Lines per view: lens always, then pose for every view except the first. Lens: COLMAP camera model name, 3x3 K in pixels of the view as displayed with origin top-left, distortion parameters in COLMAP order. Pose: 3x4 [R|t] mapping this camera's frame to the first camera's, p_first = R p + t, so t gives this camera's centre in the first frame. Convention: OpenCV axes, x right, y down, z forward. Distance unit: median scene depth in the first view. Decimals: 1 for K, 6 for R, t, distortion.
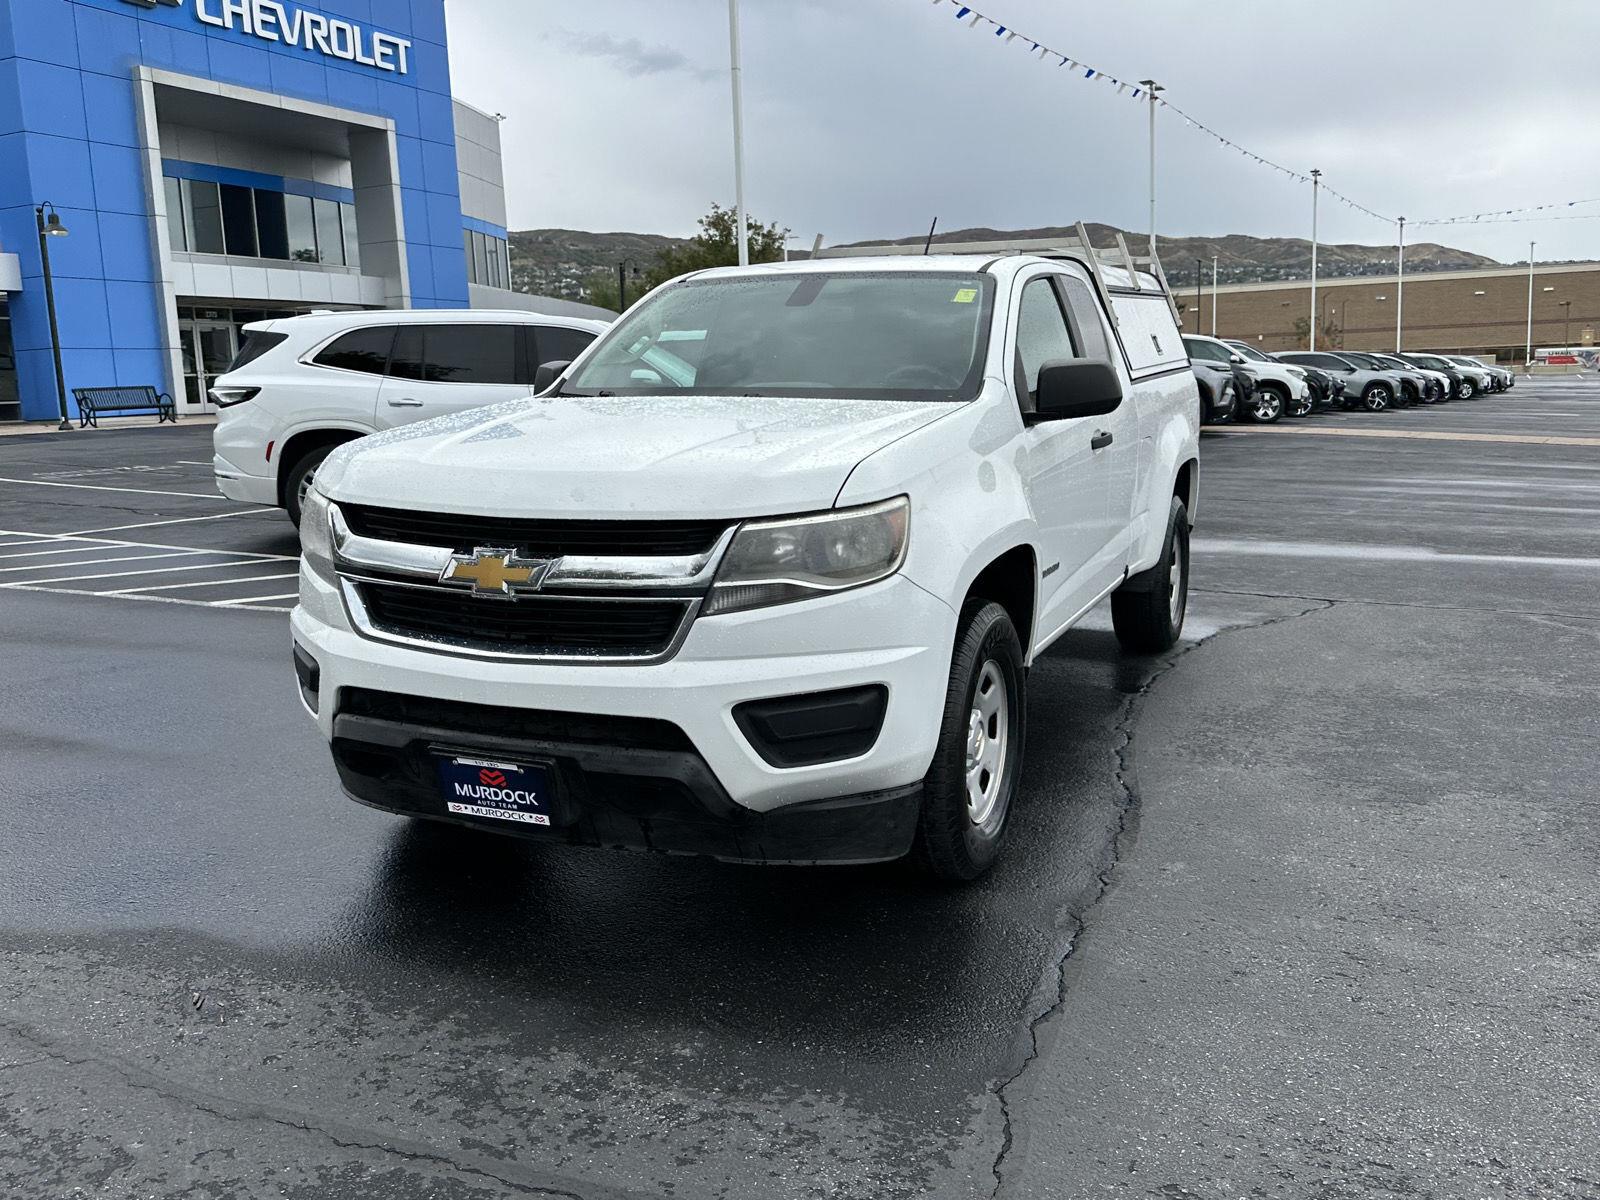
lens RADIAL K [[1378.9, 0, 807.2], [0, 1378.9, 591.1], [0, 0, 1]] dist [0.140992, -0.256867]
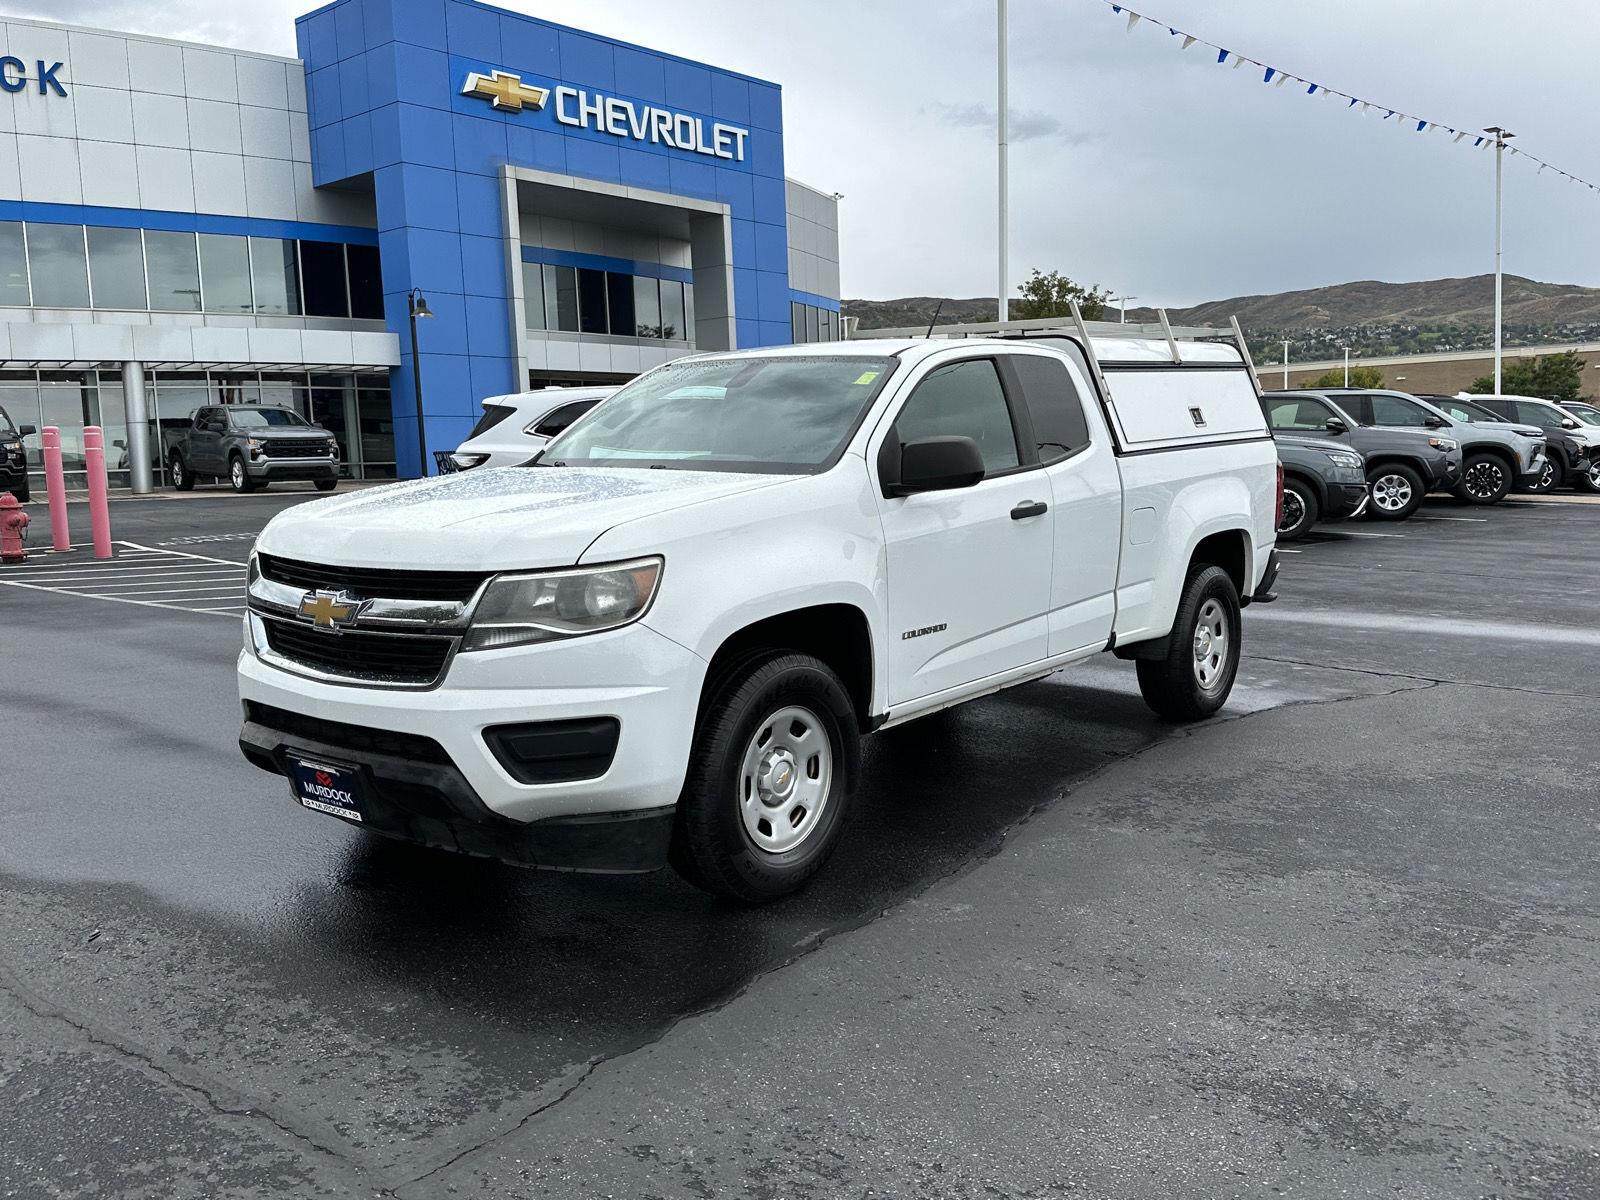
lens RADIAL K [[1377.7, 0, 806.6], [0, 1377.7, 608.0], [0, 0, 1]] dist [0.149440, -0.288563]
pose [[0.967030, 0.032763, -0.252545, 0.453203], [-0.040812, 0.998810, -0.026696, 0.000073], [0.251370, 0.036122, 0.967217, -0.079419]]
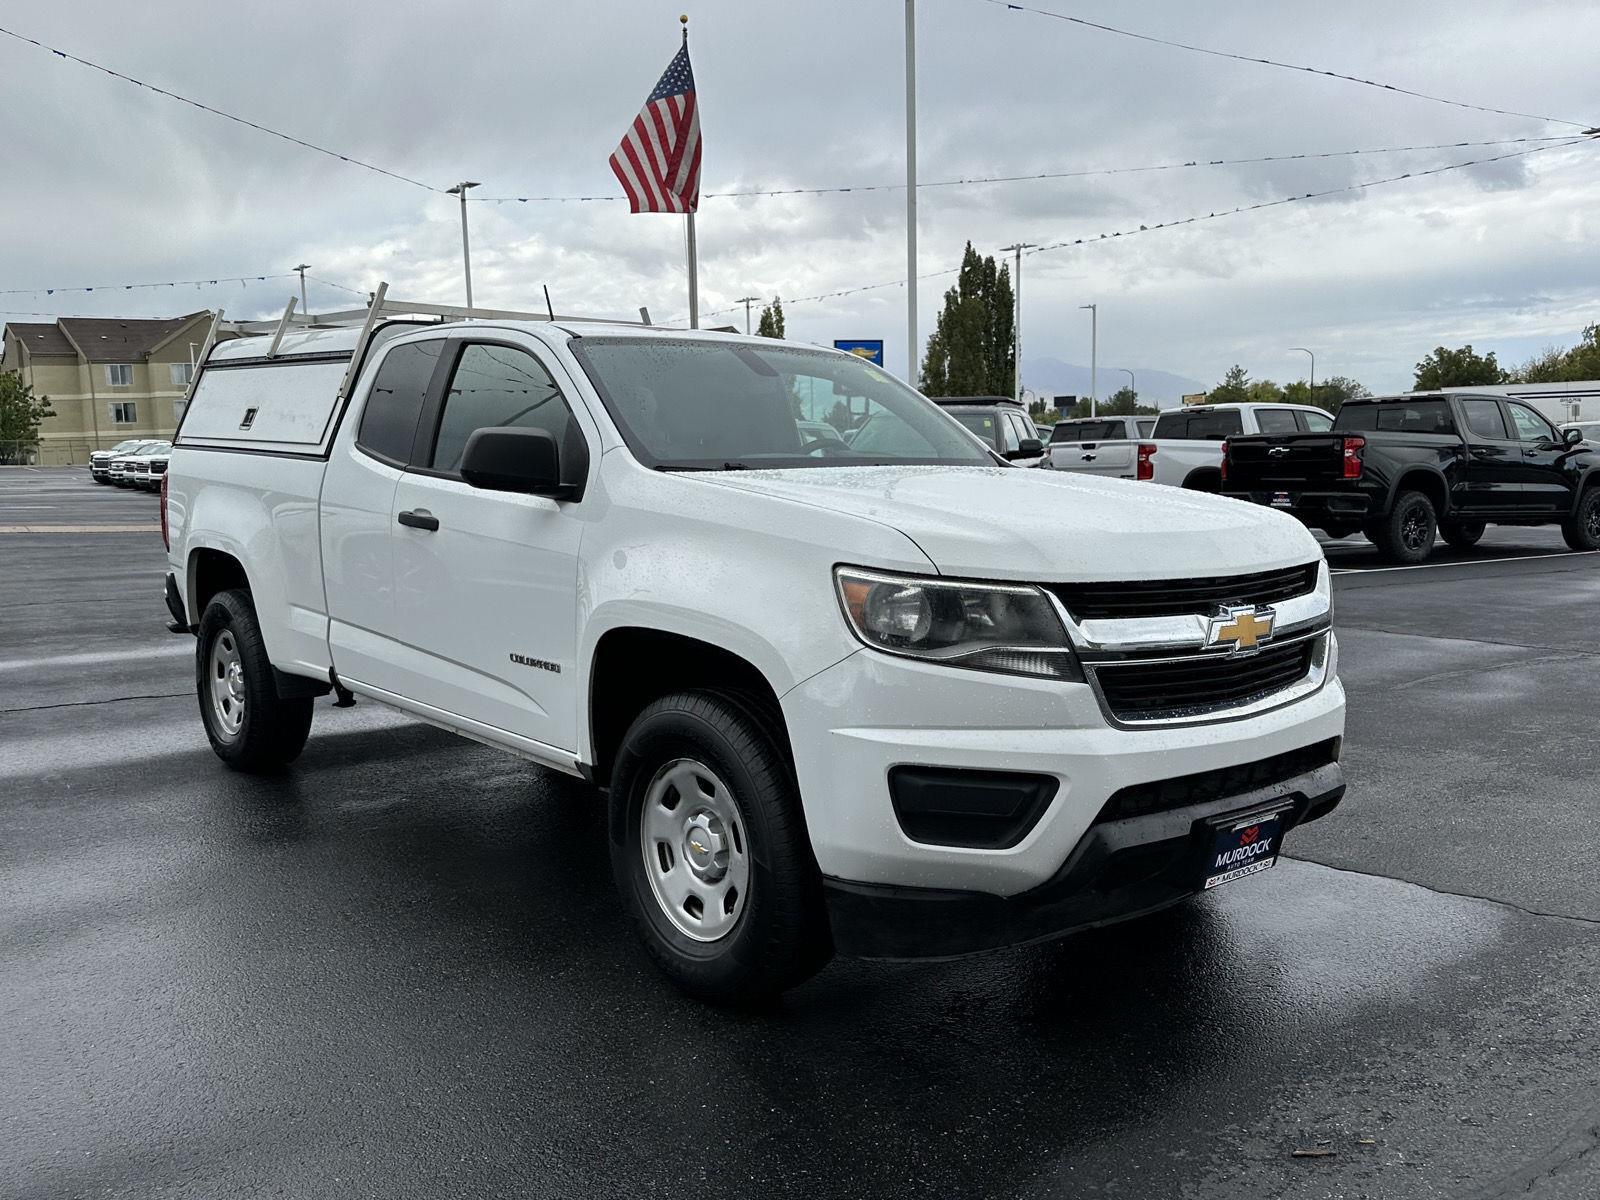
lens RADIAL K [[1377.7, 0, 806.6], [0, 1377.7, 608.0], [0, 0, 1]] dist [0.149440, -0.288563]
pose [[0.438205, -0.094885, 0.893853, -1.161361], [0.143690, 0.989020, 0.034544, -0.100402], [-0.887316, 0.113300, 0.447028, 0.755574]]
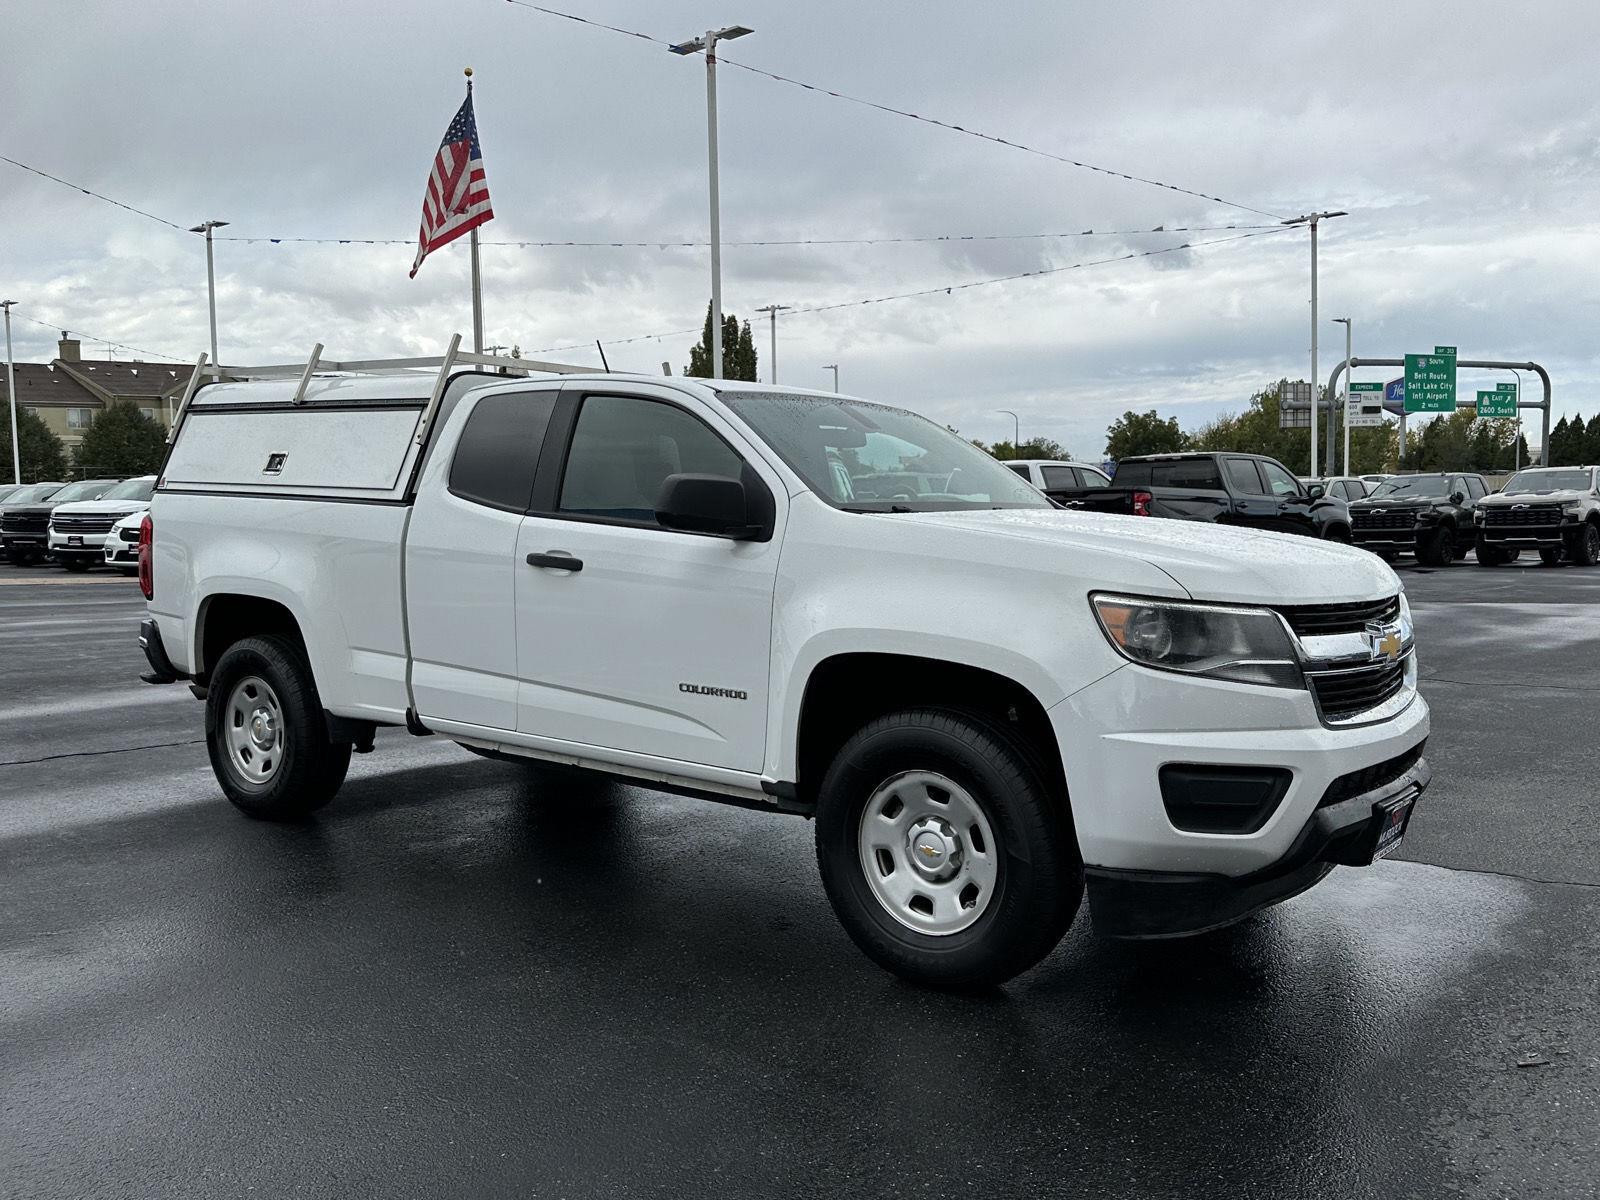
lens RADIAL K [[1378.9, 0, 807.2], [0, 1378.9, 591.1], [0, 0, 1]] dist [0.140992, -0.256867]
pose [[0.249720, -0.053565, 0.966835, -1.400320], [0.152146, 0.988237, 0.015453, -0.142612], [-0.956290, 0.143241, 0.254933, 1.066260]]
